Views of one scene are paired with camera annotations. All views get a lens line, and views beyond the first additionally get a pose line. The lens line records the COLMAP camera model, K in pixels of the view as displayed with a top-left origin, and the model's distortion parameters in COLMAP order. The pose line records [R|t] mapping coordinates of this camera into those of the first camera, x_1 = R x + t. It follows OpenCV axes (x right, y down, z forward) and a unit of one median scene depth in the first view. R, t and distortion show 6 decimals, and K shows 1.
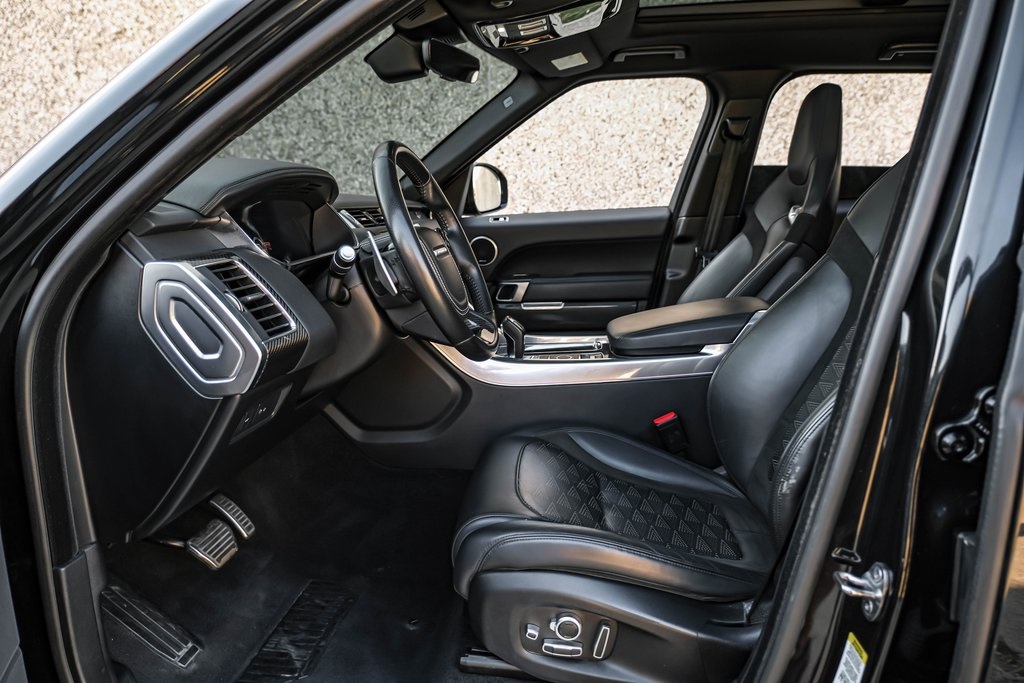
lens RADIAL K [[715.2, 0, 517.3], [0, 715.2, 332.6], [0, 0, 1]] dist [-0.027674, 0.016460]
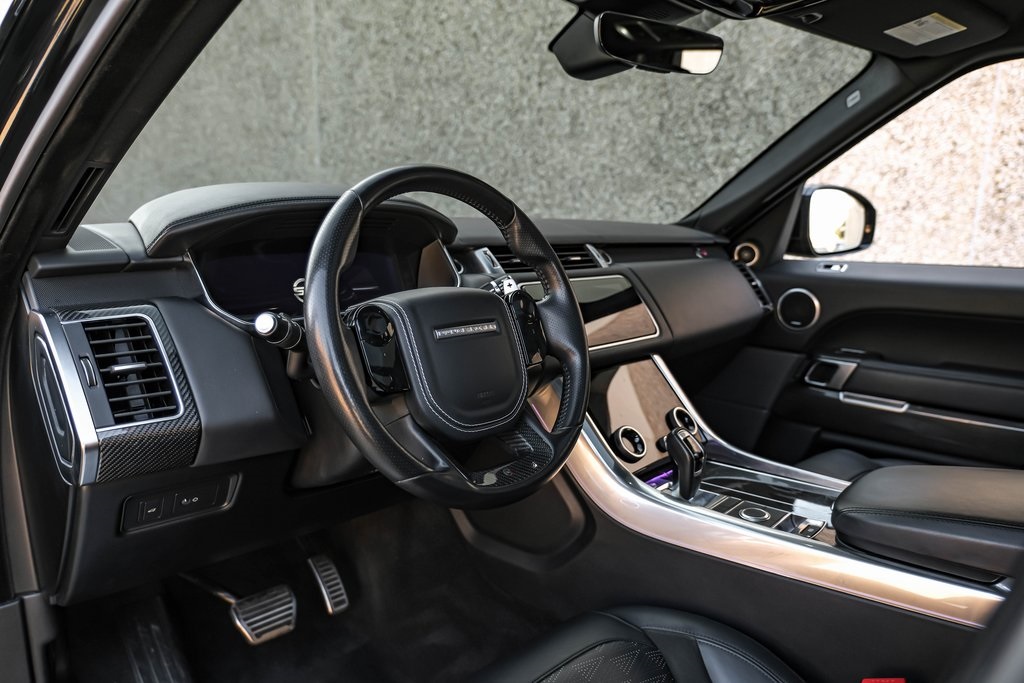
lens RADIAL K [[748.7, 0, 502.4], [0, 748.7, 338.4], [0, 0, 1]] dist [-0.014145, -0.000546]
pose [[0.785500, 0.153486, -0.599526, 0.069351], [-0.158991, 0.986291, 0.044193, -0.028935], [0.598089, 0.060606, 0.799134, 0.093717]]
